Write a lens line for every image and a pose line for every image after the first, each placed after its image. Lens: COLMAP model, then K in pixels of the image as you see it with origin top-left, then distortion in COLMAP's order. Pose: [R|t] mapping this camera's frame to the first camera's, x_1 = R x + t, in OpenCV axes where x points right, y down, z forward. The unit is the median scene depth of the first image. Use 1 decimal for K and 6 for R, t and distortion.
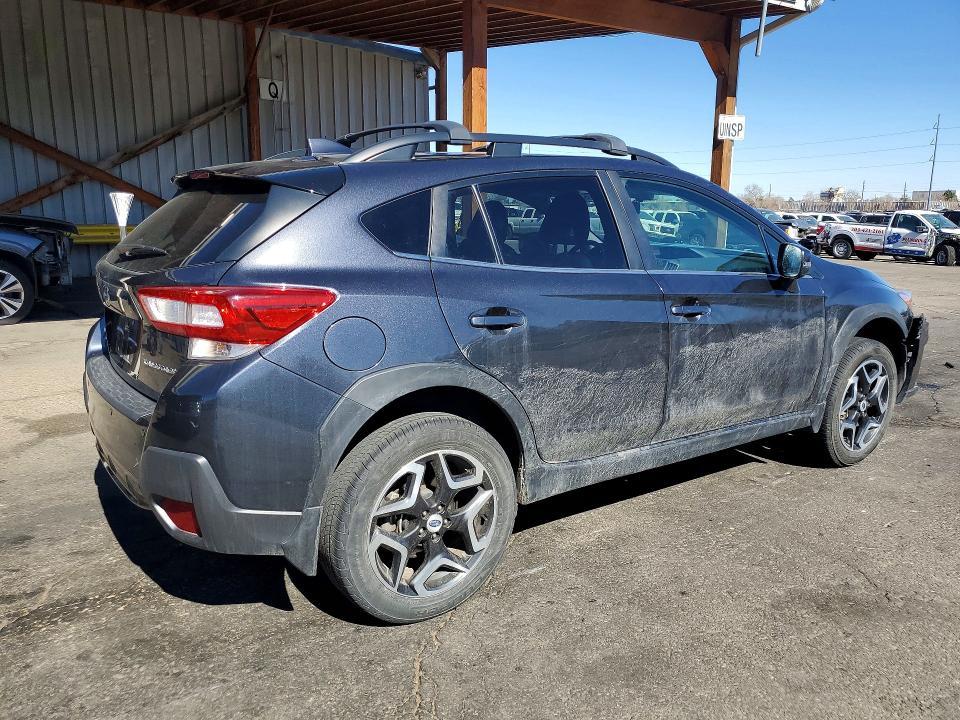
lens RADIAL K [[754.1, 0, 482.9], [0, 754.1, 366.2], [0, 0, 1]] dist [0.016769, 0.000497]
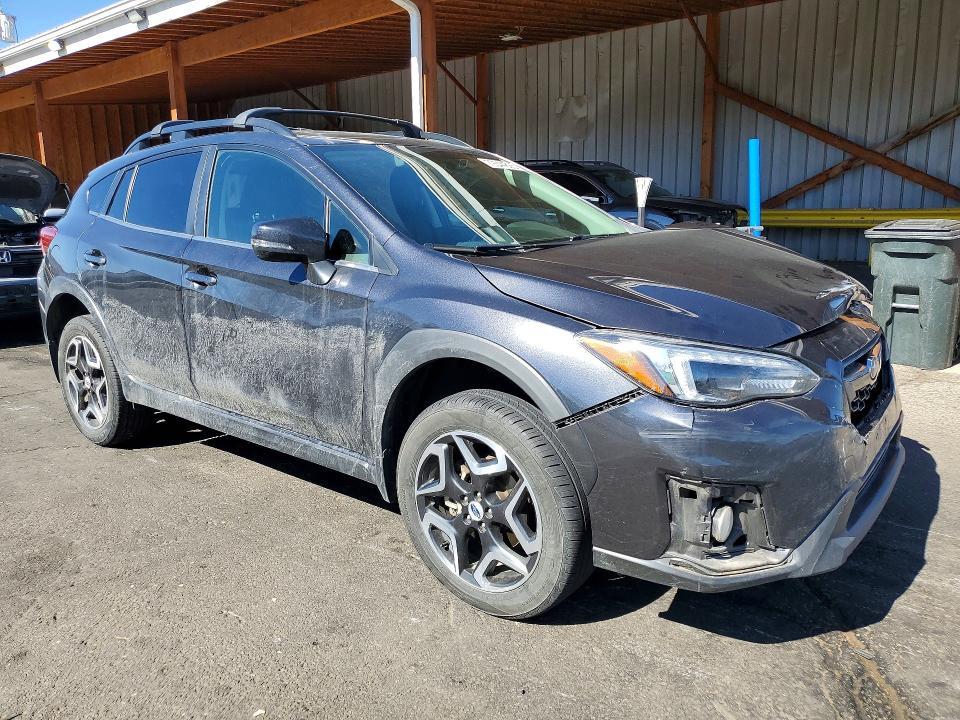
lens RADIAL K [[754.1, 0, 483.1], [0, 754.1, 354.0], [0, 0, 1]] dist [0.016769, 0.000497]
pose [[0.247343, 0.185921, -0.950923, 1.156734], [-0.188265, 0.971935, 0.141060, -0.162958], [0.950462, 0.144135, 0.275403, 0.941881]]
